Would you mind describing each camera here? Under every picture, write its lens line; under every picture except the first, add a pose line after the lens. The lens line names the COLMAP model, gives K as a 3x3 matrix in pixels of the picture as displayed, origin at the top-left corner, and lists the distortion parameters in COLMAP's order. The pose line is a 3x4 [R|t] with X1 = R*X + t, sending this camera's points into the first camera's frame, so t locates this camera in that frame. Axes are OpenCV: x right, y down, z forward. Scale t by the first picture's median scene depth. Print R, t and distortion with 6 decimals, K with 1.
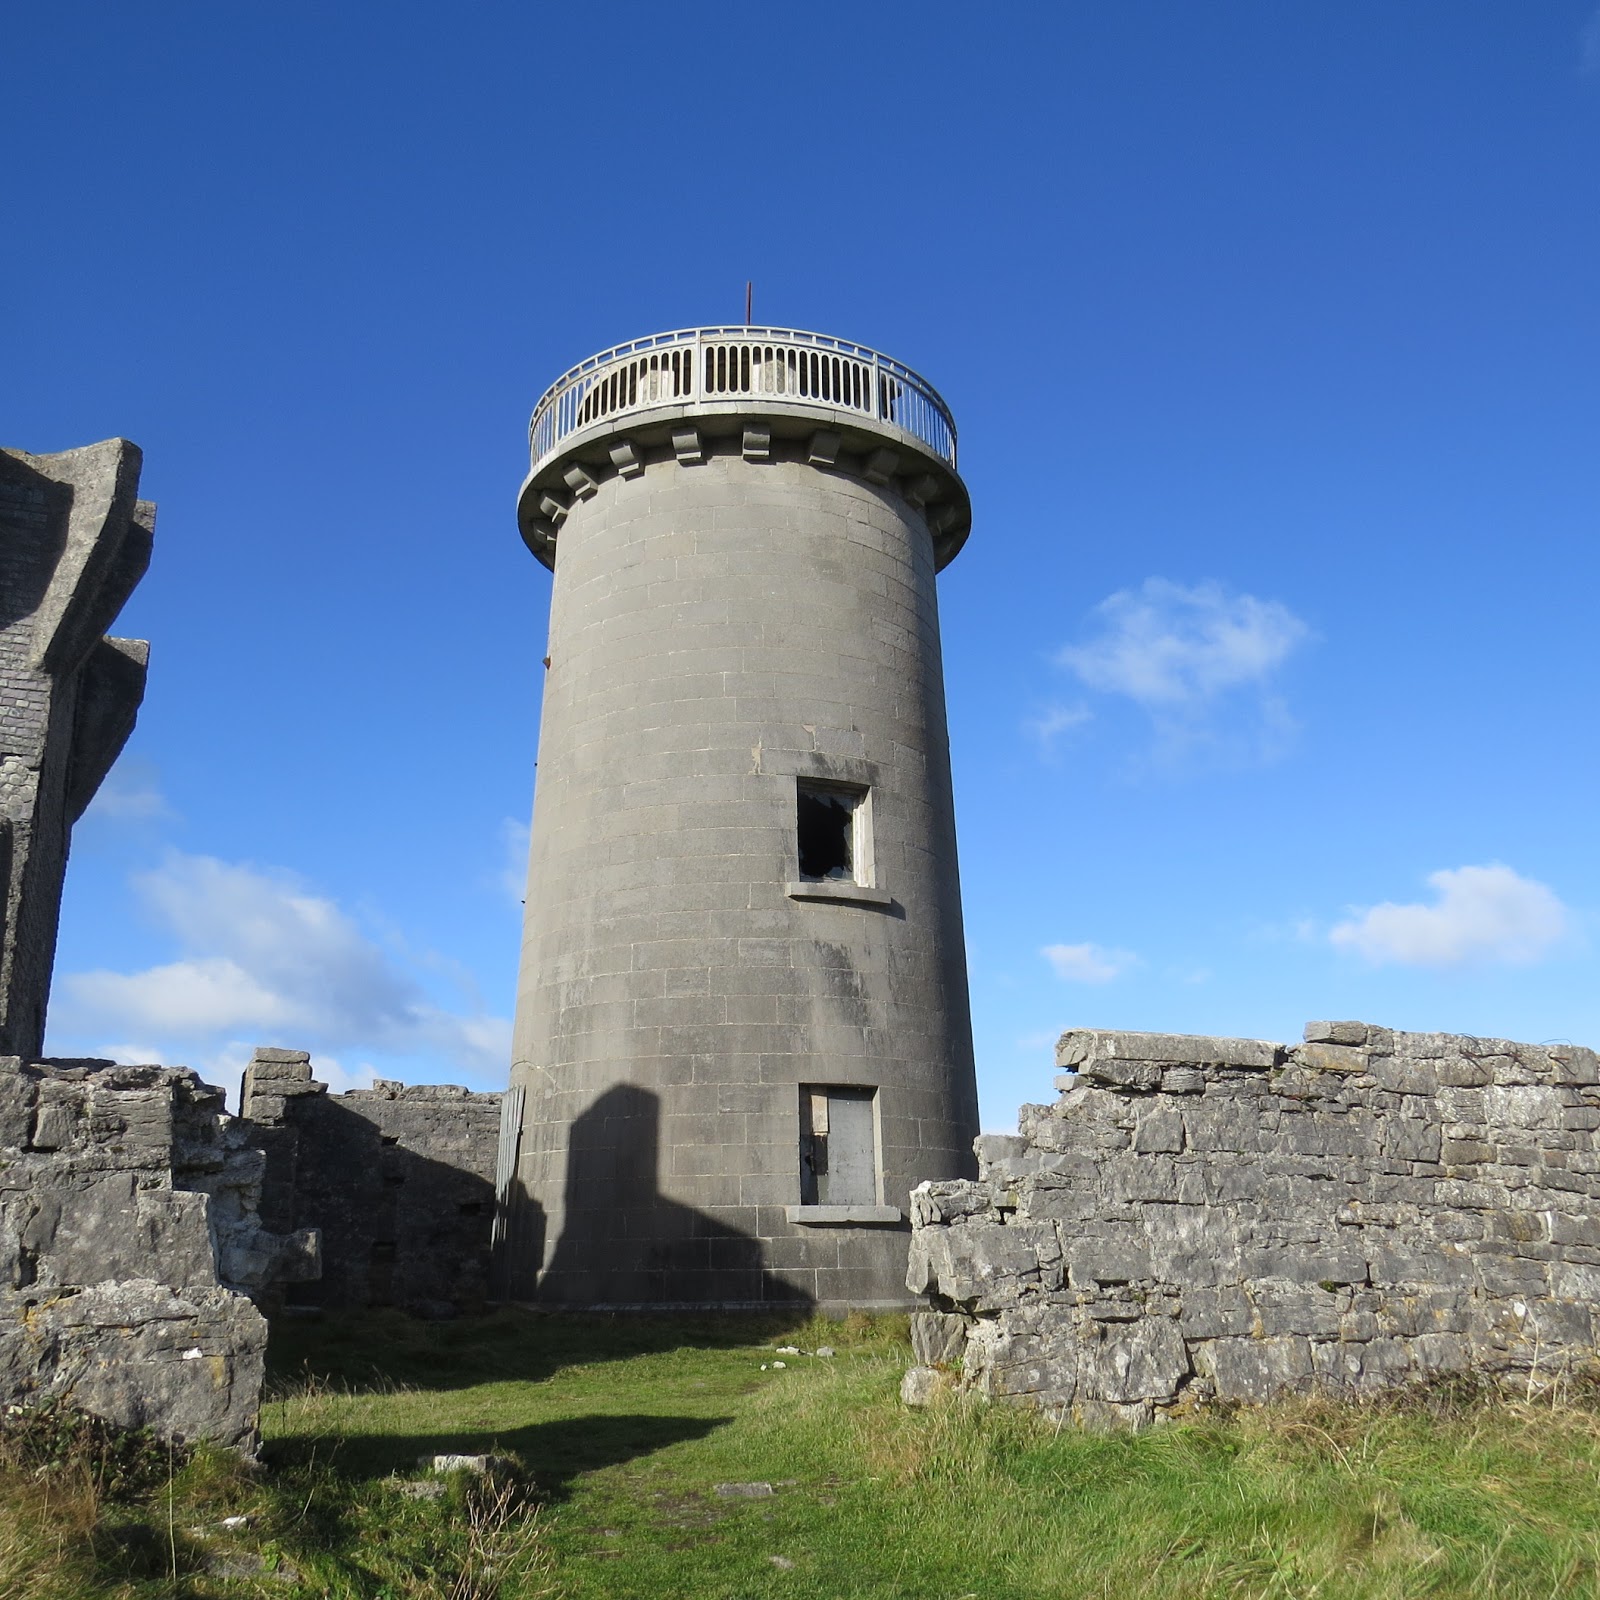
lens RADIAL K [[1522.7, 0, 808.3], [0, 1522.7, 802.0], [0, 0, 1]] dist [-0.016814, 0.000000]
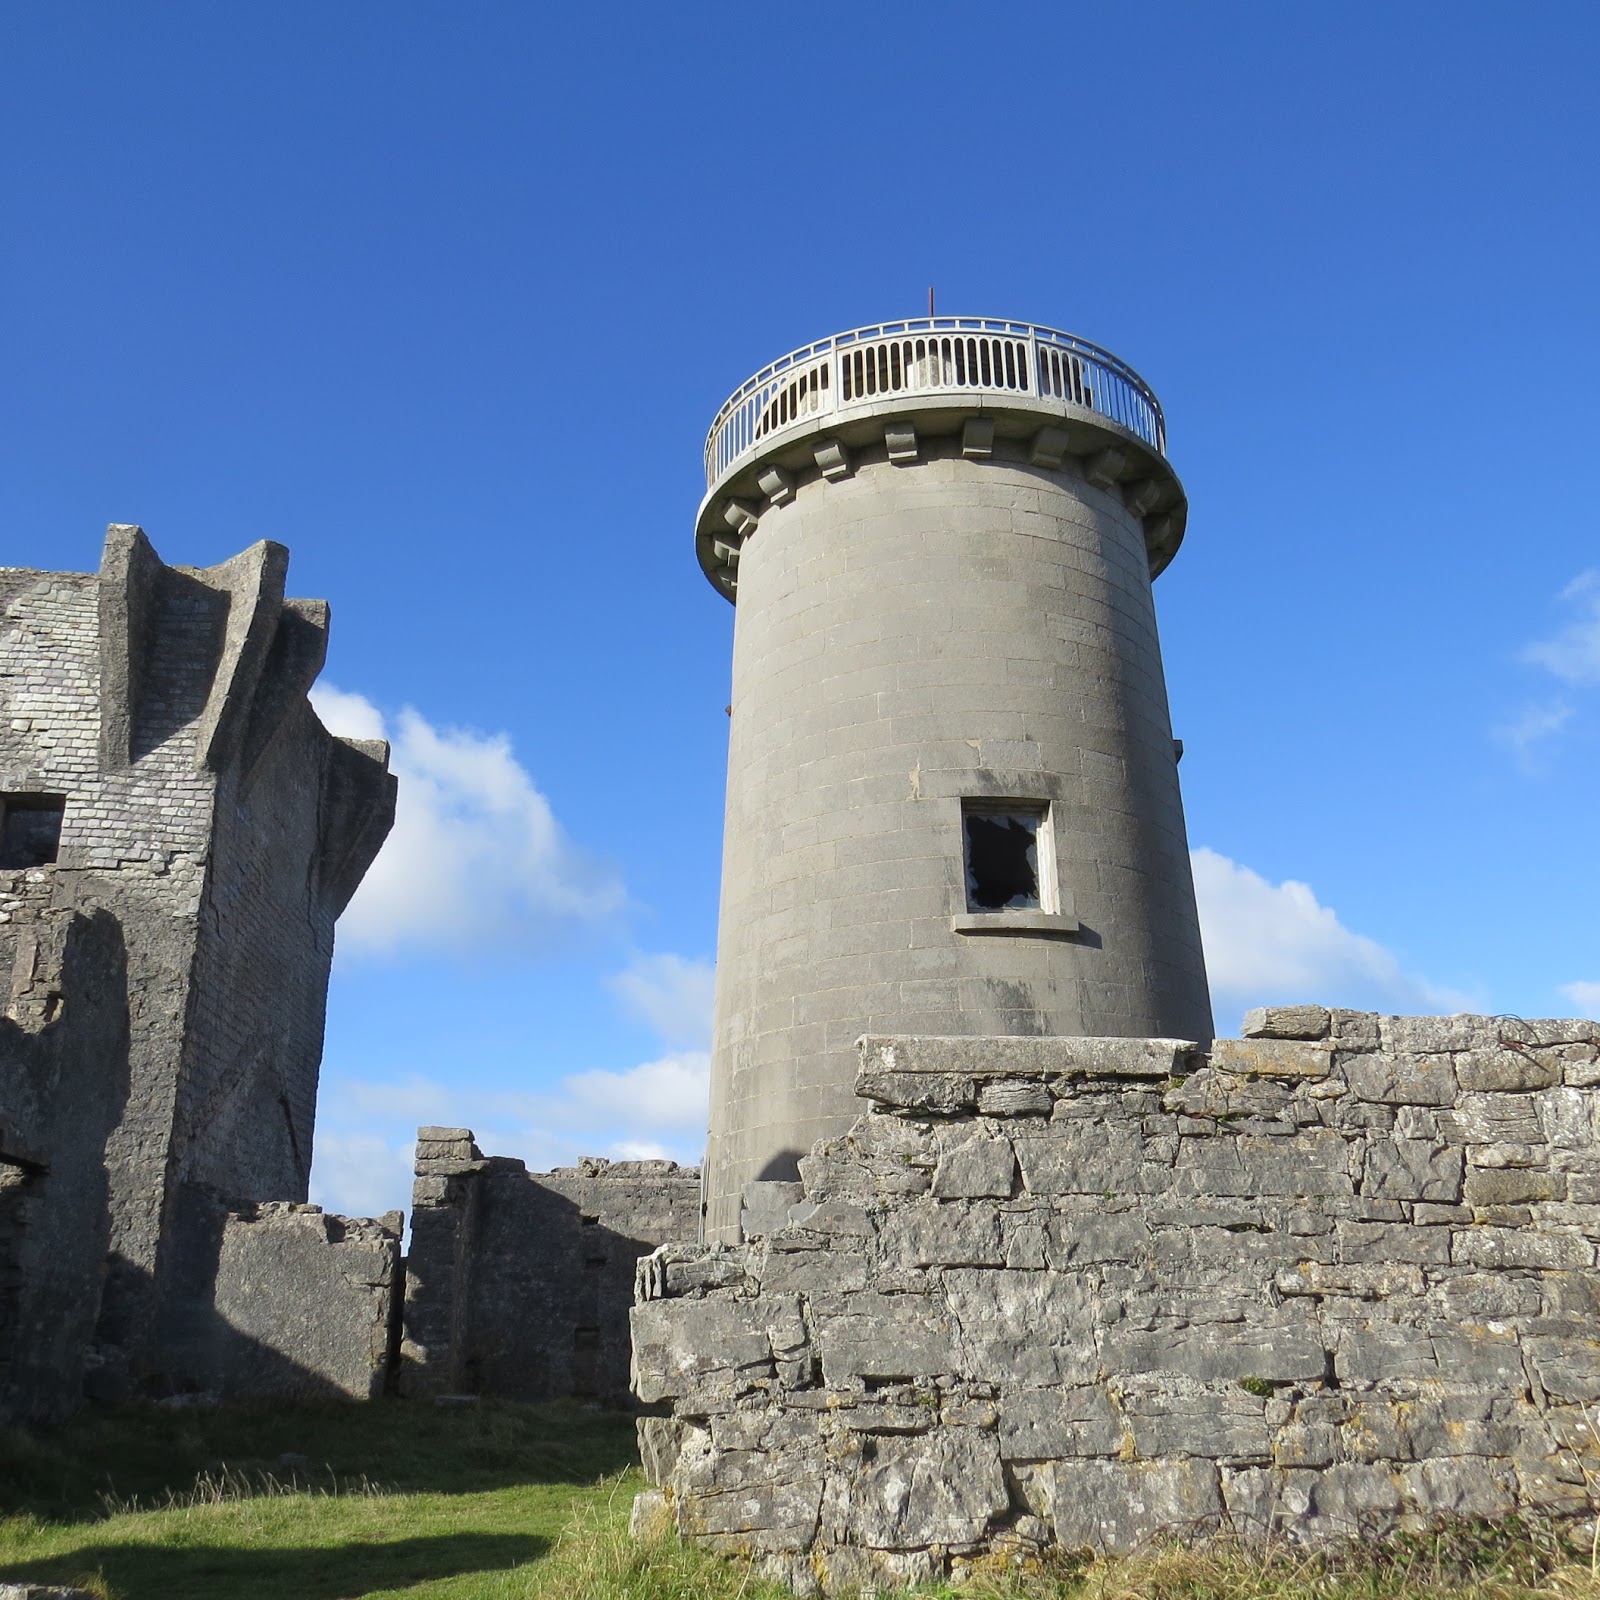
lens RADIAL K [[1522.7, 0, 805.8], [0, 1522.7, 805.5], [0, 0, 1]] dist [-0.016814, 0.000000]
pose [[0.950108, -0.104905, -0.293750, 0.177457], [0.090490, 0.993948, -0.062280, 0.037363], [0.298505, 0.032591, 0.953851, 0.125397]]
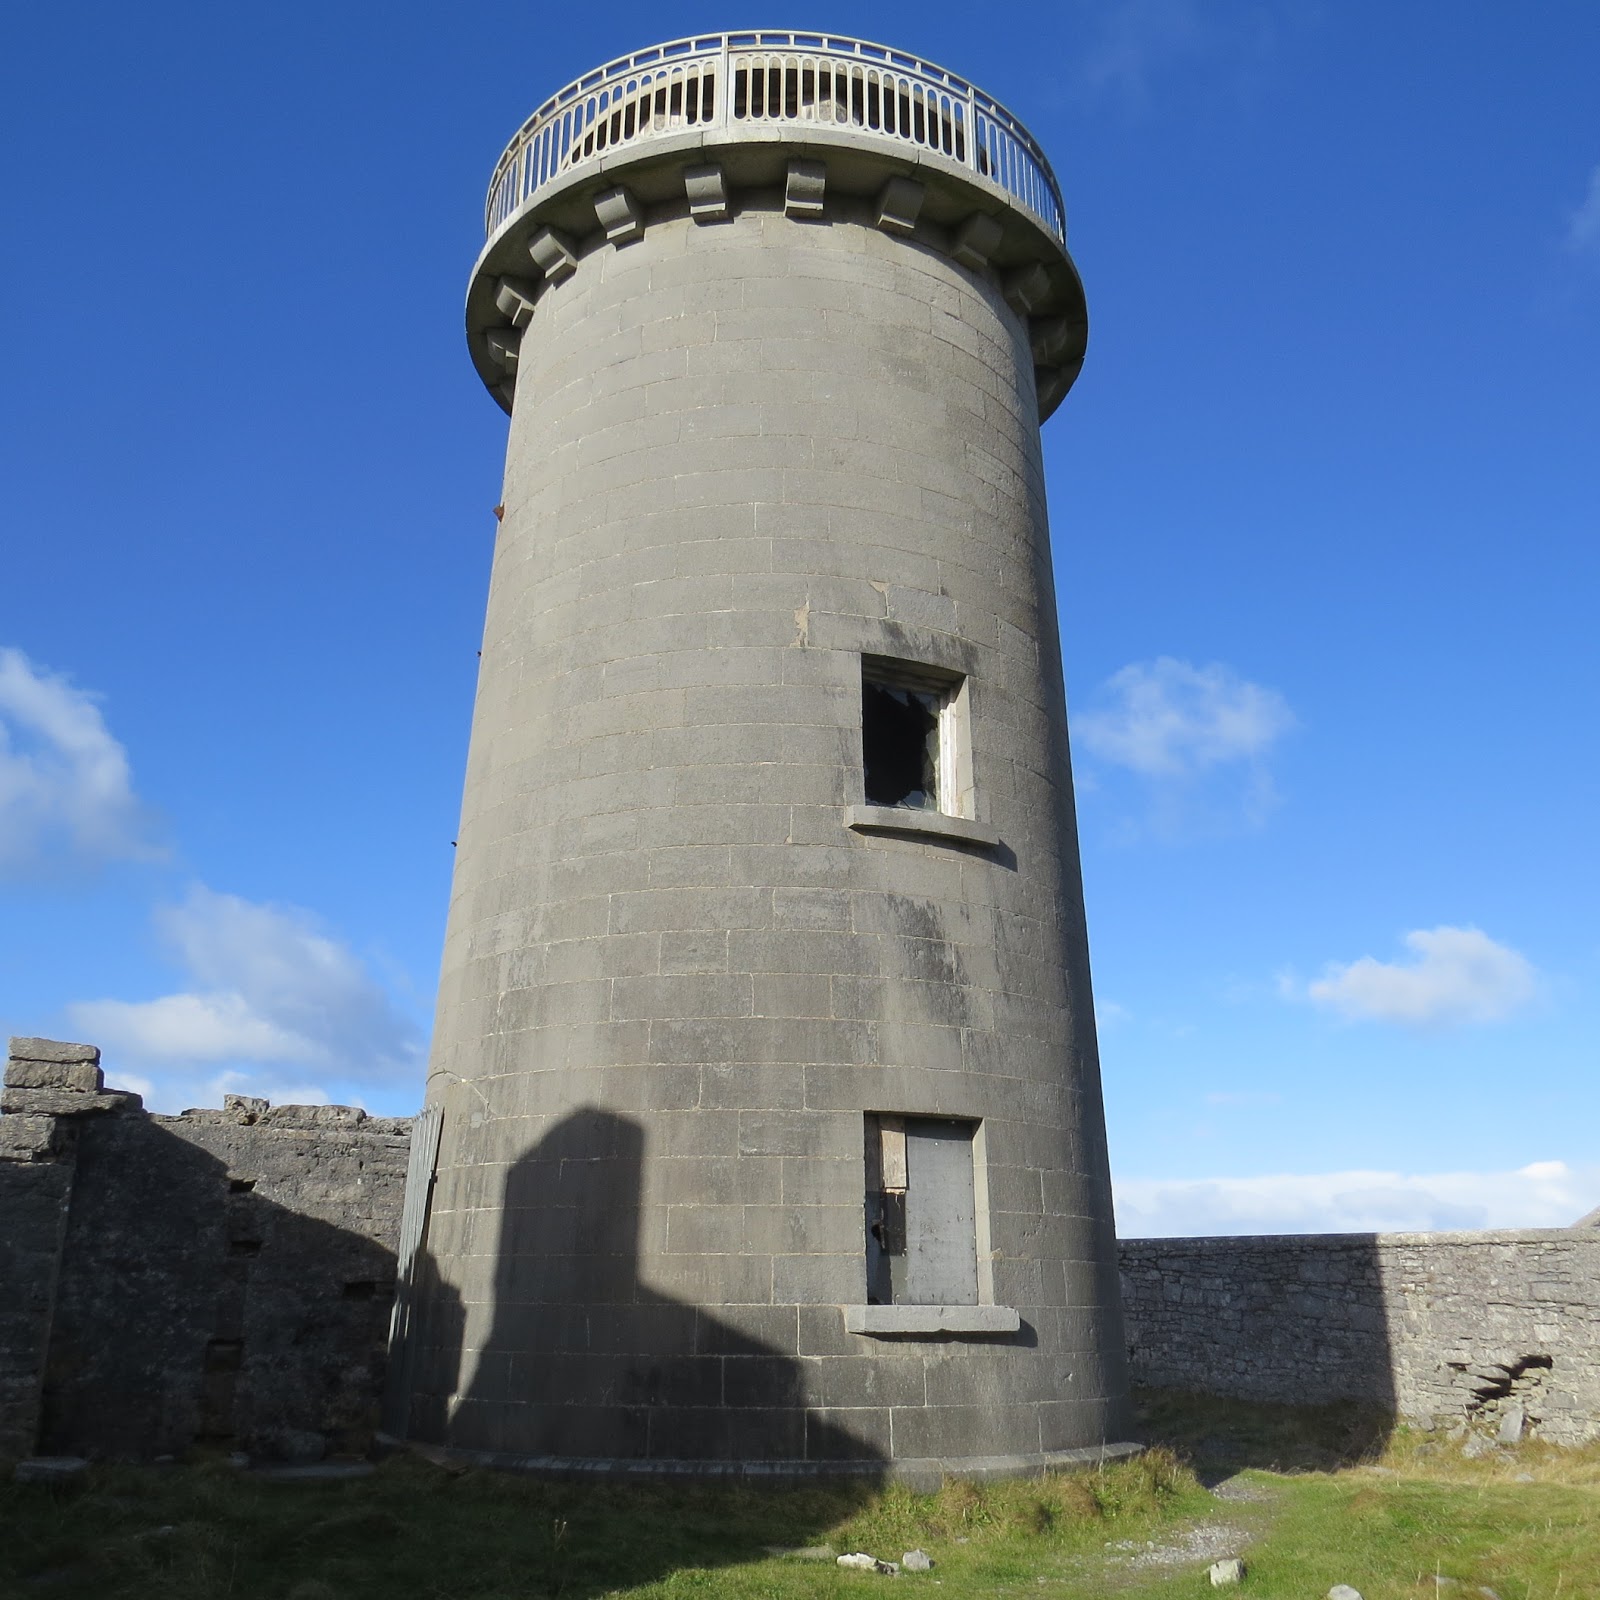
lens RADIAL K [[1522.7, 0, 804.8], [0, 1522.7, 802.0], [0, 0, 1]] dist [-0.016814, 0.000000]
pose [[0.999679, 0.022174, 0.012249, -0.041385], [-0.021865, 0.999454, -0.024751, 0.069445], [-0.012792, 0.024476, 0.999619, 0.347817]]
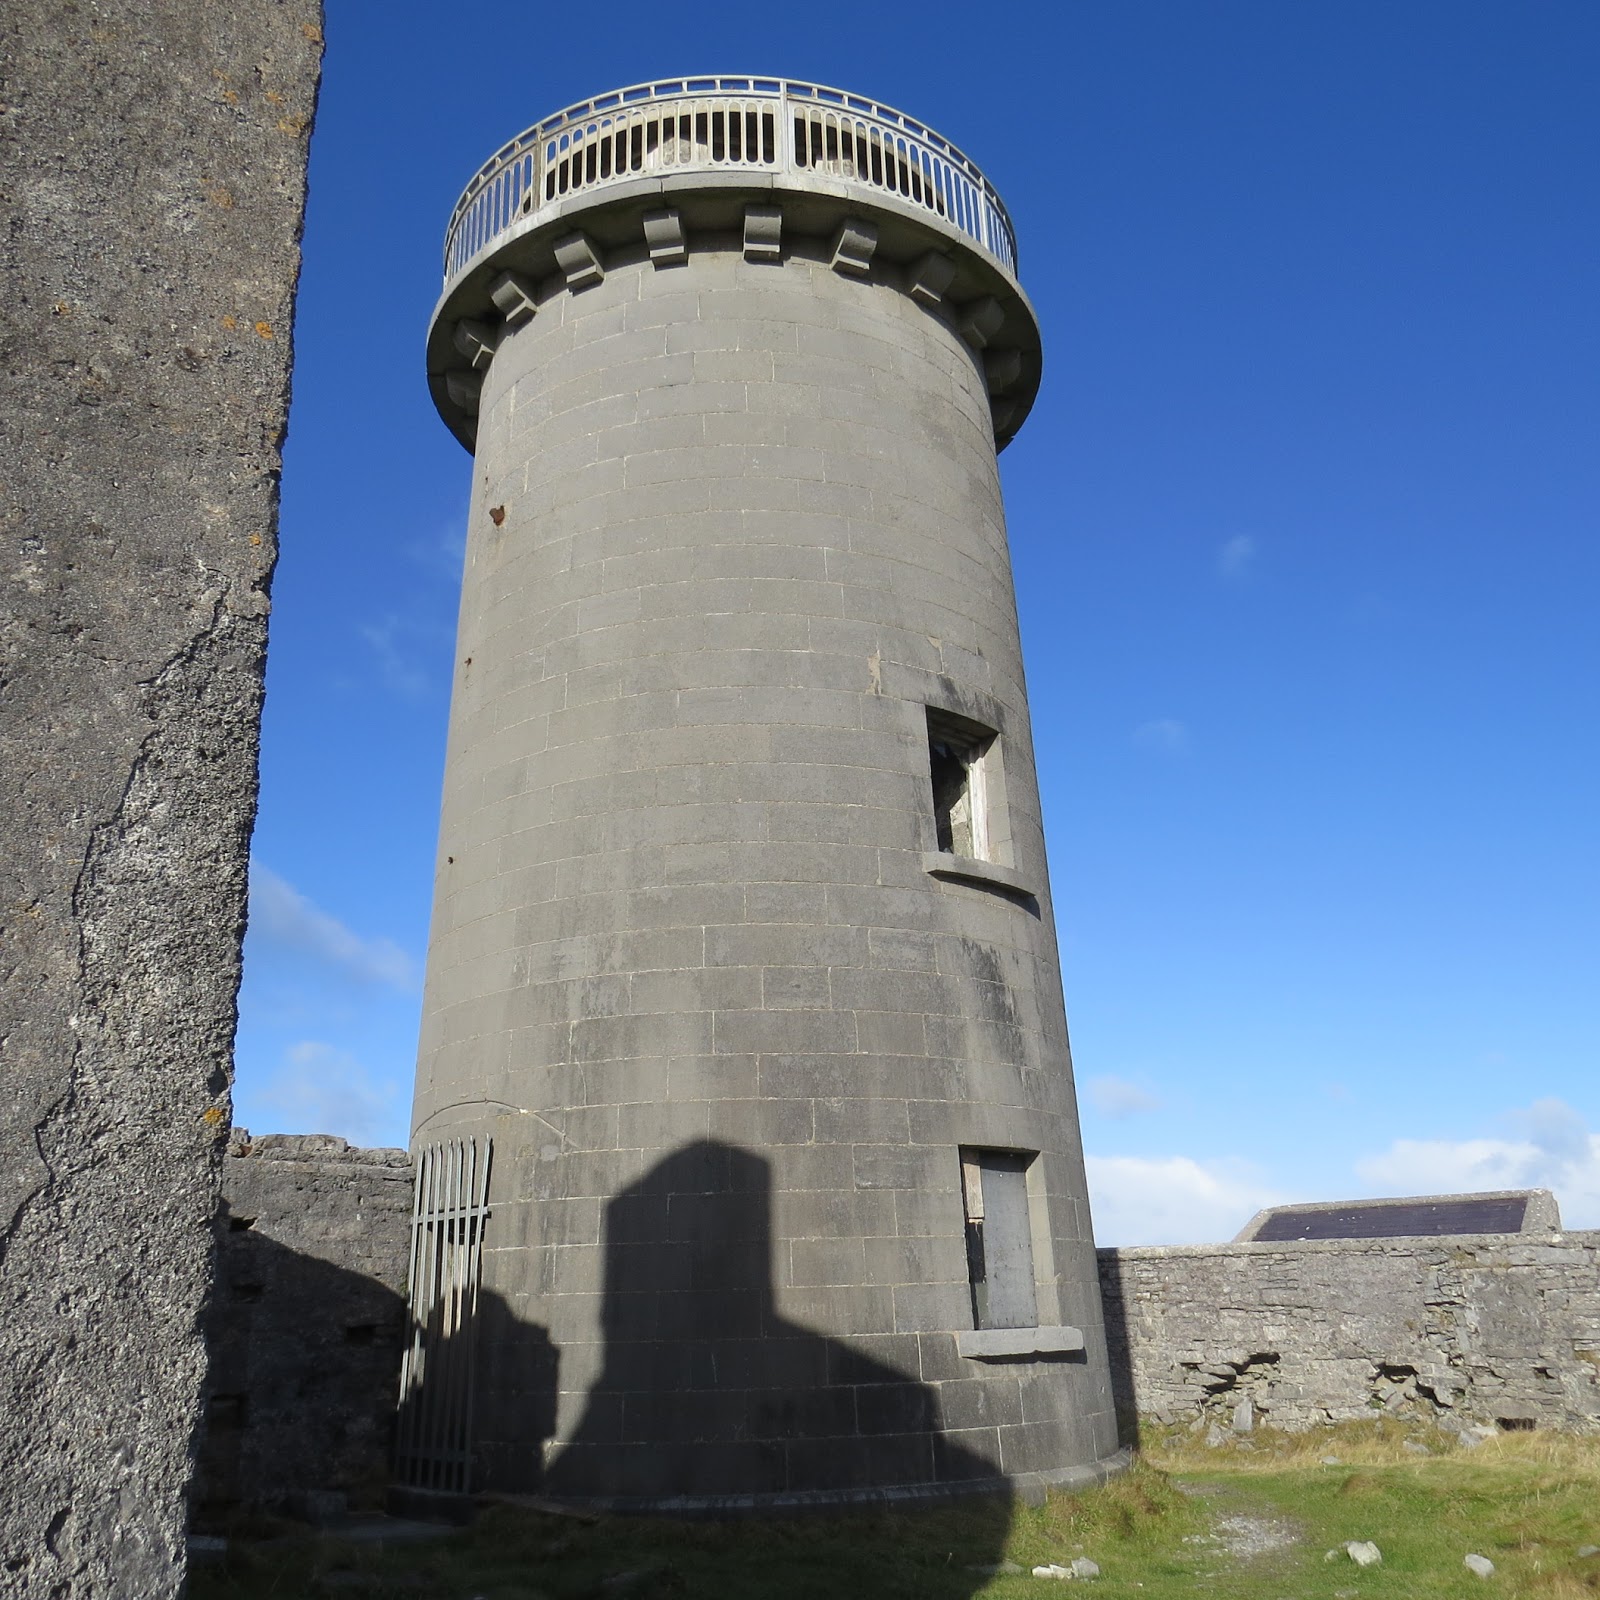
lens RADIAL K [[1522.7, 0, 805.4], [0, 1522.7, 801.6], [0, 0, 1]] dist [-0.016814, 0.000000]
pose [[0.940963, 0.094110, 0.325166, -0.299452], [-0.081911, 0.995332, -0.051038, 0.071602], [-0.328451, 0.021390, 0.944279, 0.373778]]
